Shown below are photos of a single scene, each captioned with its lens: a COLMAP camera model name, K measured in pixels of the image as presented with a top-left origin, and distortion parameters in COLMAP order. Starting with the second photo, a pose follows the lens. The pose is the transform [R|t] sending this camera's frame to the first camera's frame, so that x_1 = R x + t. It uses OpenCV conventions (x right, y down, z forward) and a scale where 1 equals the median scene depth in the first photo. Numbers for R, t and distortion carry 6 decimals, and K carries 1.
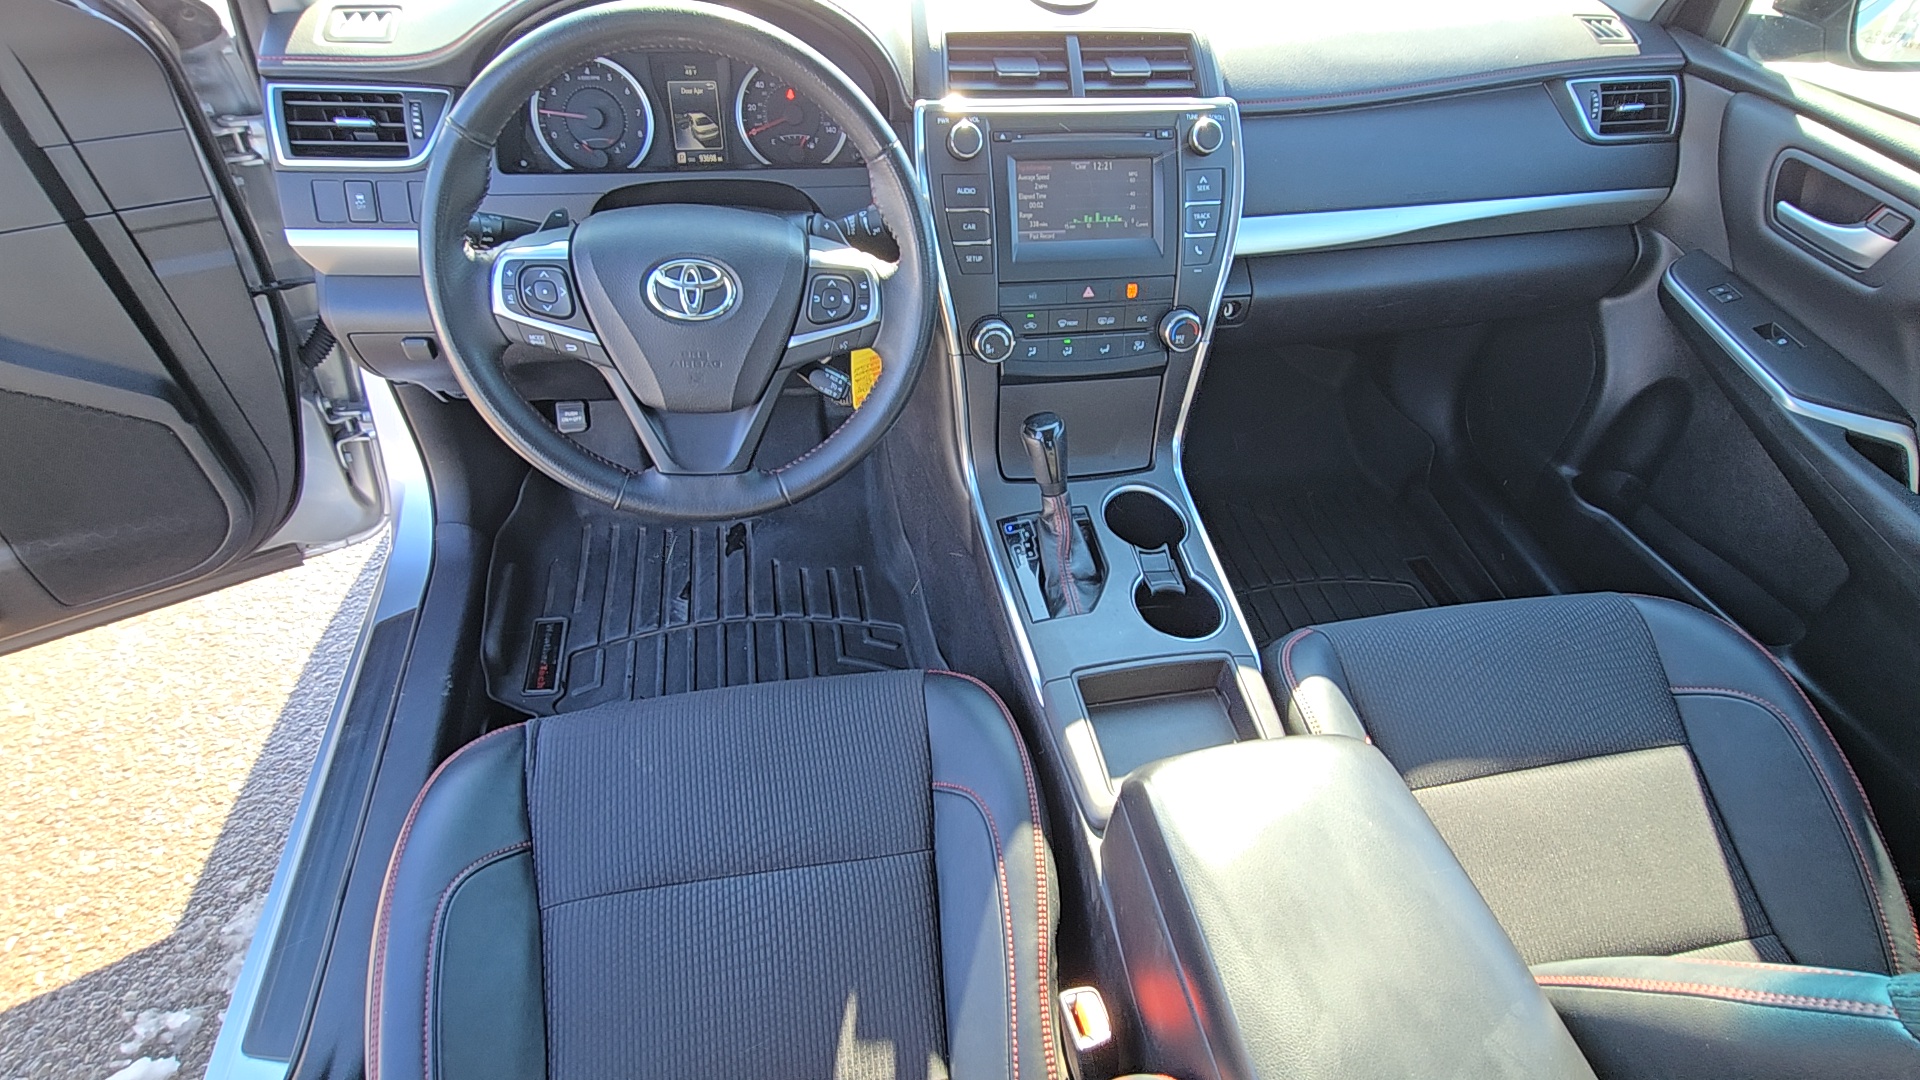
lens RADIAL K [[960.4, 0, 964.1], [0, 960.4, 538.8], [0, 0, 1]] dist [0.002596, 0.000330]
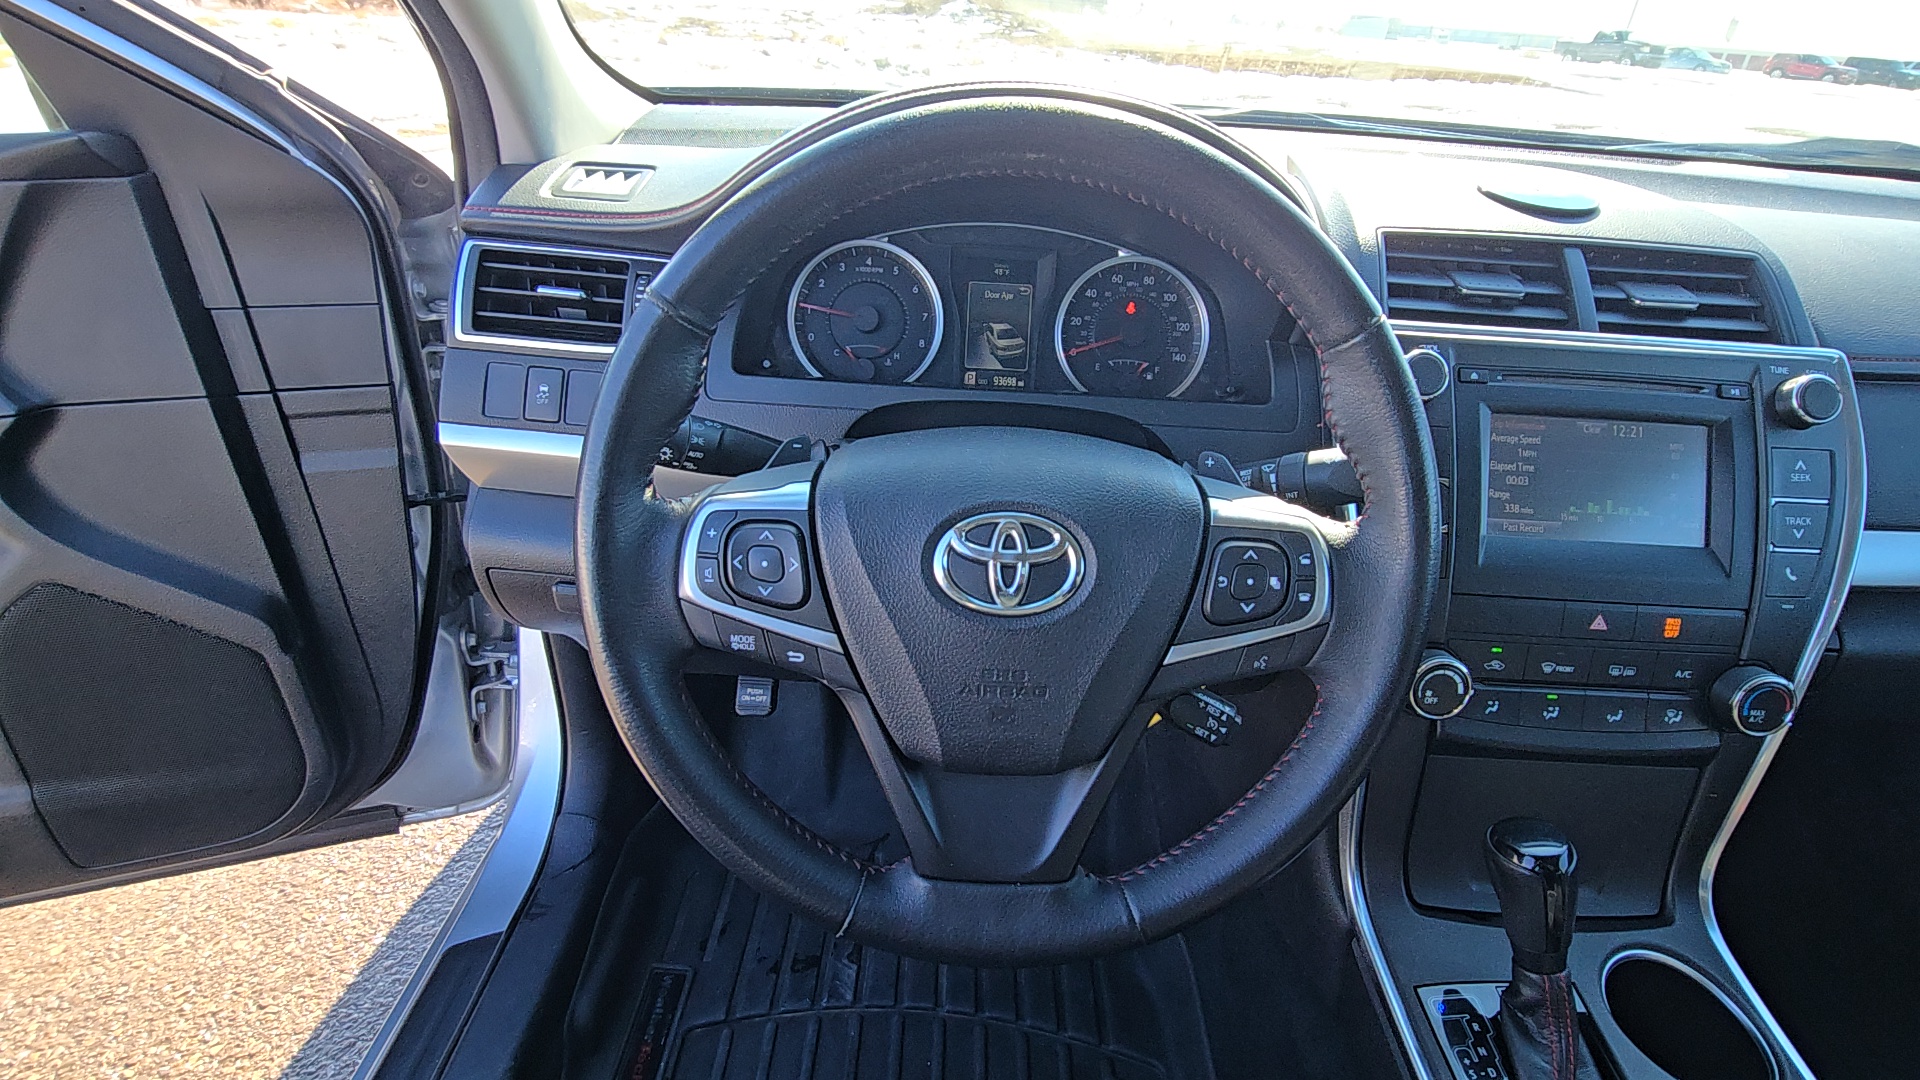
lens RADIAL K [[960.4, 0, 964.1], [0, 960.4, 538.8], [0, 0, 1]] dist [0.002596, 0.000330]
pose [[0.980219, 0.096032, -0.173059, -0.165067], [-0.138858, 0.956762, -0.255586, -0.096048], [0.141032, 0.274561, 0.951171, 0.349661]]
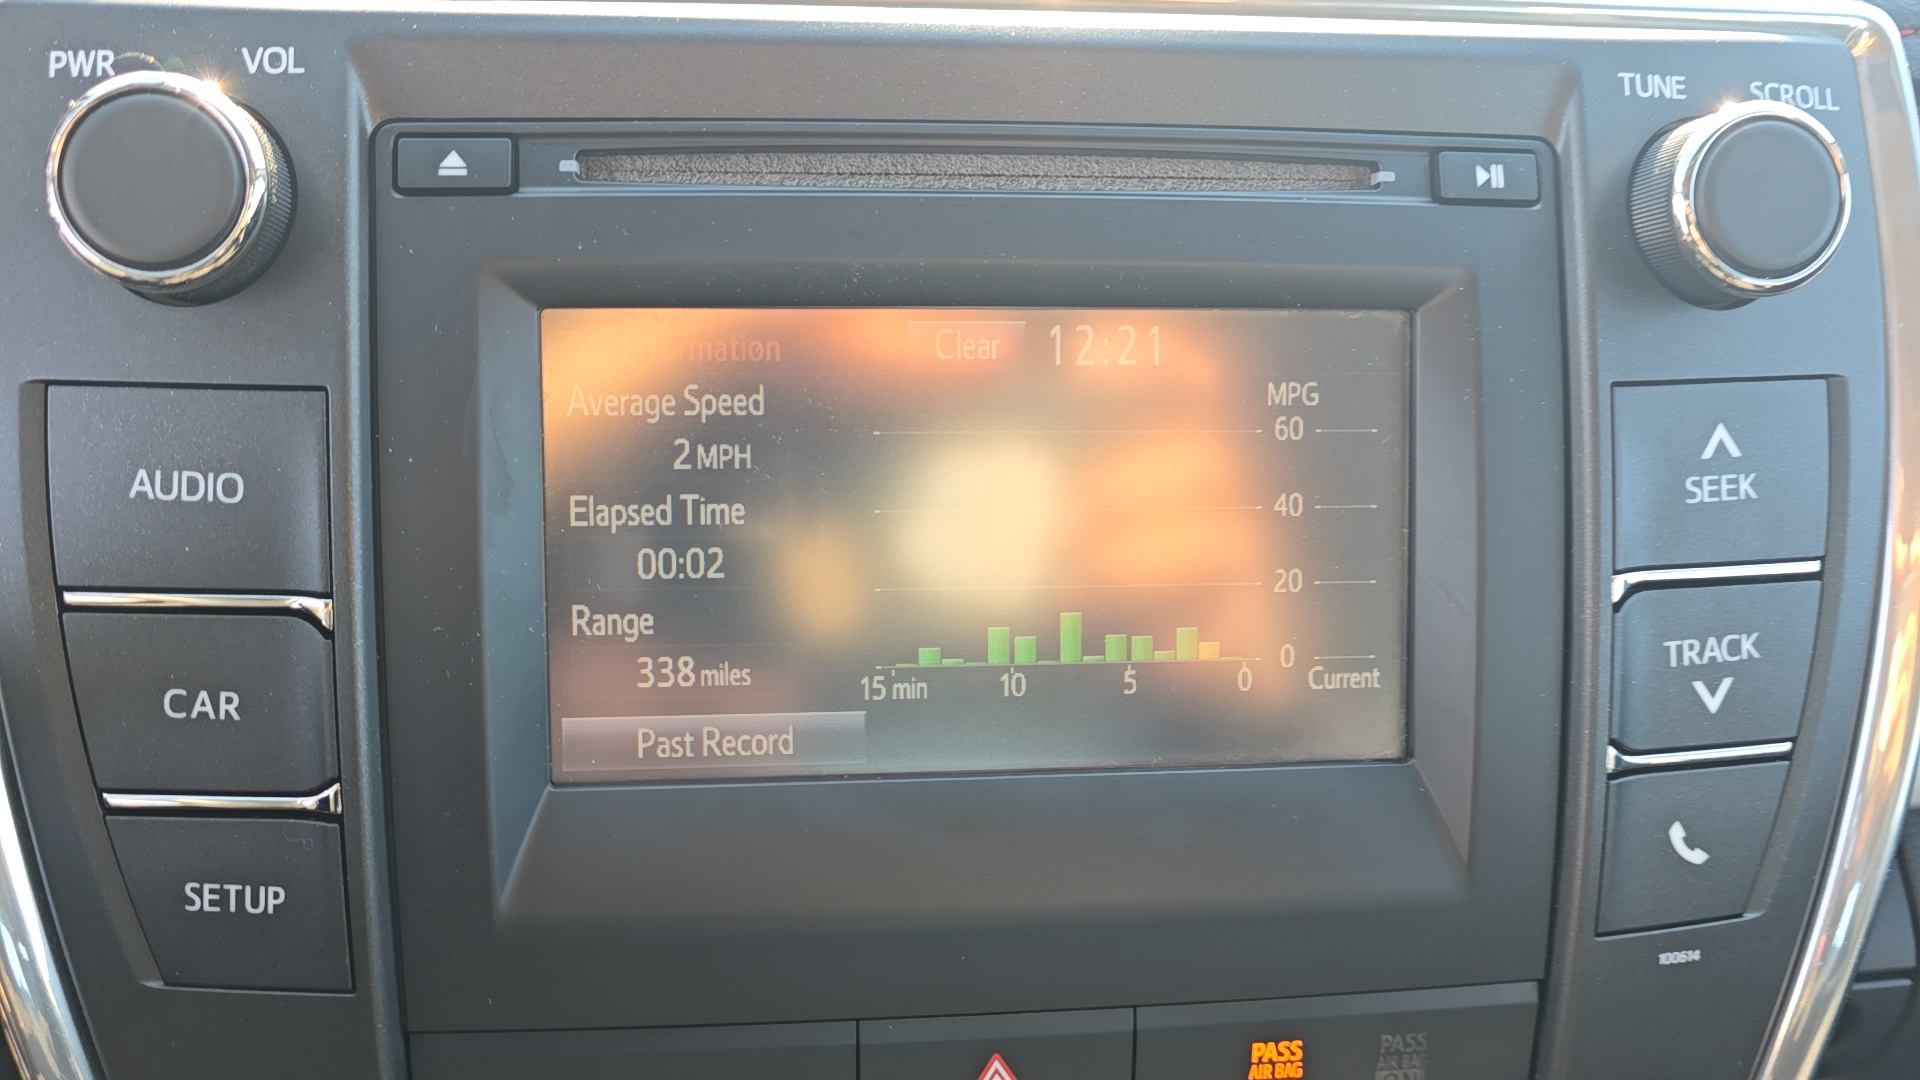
lens RADIAL K [[1418.5, 0, 961.3], [0, 1418.5, 478.8], [0, 0, 1]] dist [-0.002111, -0.001800]
pose [[0.994412, 0.046847, -0.094606, 0.141608], [-0.063566, 0.981190, -0.182280, -0.313716], [0.084287, 0.187275, 0.978685, 0.748659]]
